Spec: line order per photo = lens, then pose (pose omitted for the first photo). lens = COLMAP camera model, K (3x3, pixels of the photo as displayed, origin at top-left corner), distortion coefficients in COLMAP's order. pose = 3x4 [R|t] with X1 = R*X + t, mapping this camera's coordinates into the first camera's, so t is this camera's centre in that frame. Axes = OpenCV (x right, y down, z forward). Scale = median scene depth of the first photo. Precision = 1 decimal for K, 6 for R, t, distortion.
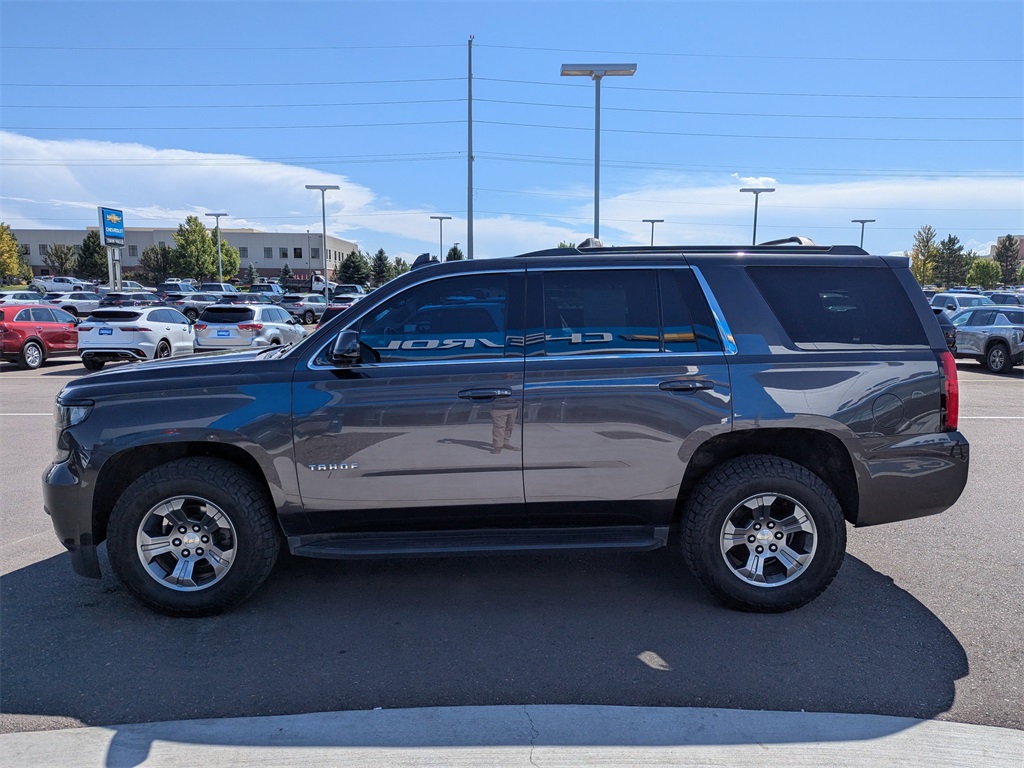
lens RADIAL K [[723.5, 0, 516.1], [0, 723.5, 383.6], [0, 0, 1]] dist [0.050091, -0.048757]
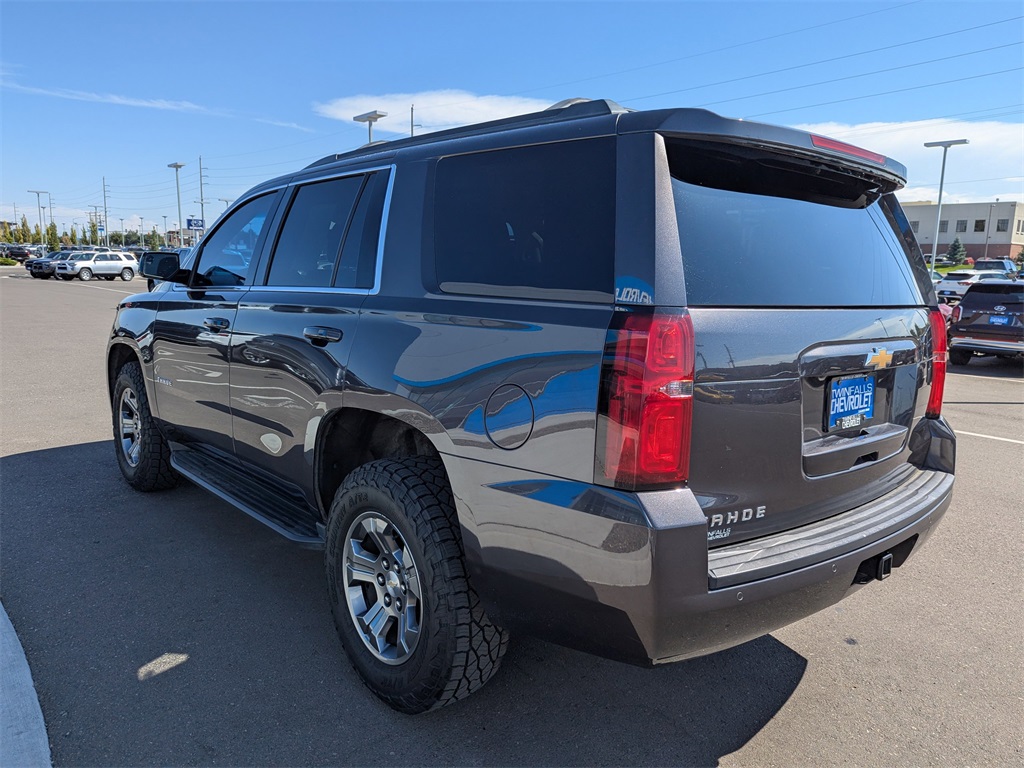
lens RADIAL K [[728.4, 0, 512.0], [0, 728.4, 384.0], [0, 0, 1]] dist [0.051712, -0.049513]
pose [[0.660985, 0.139704, -0.737280, 0.870995], [-0.117315, 0.989674, 0.082355, -0.029027], [0.741172, 0.032059, 0.670549, 0.647691]]
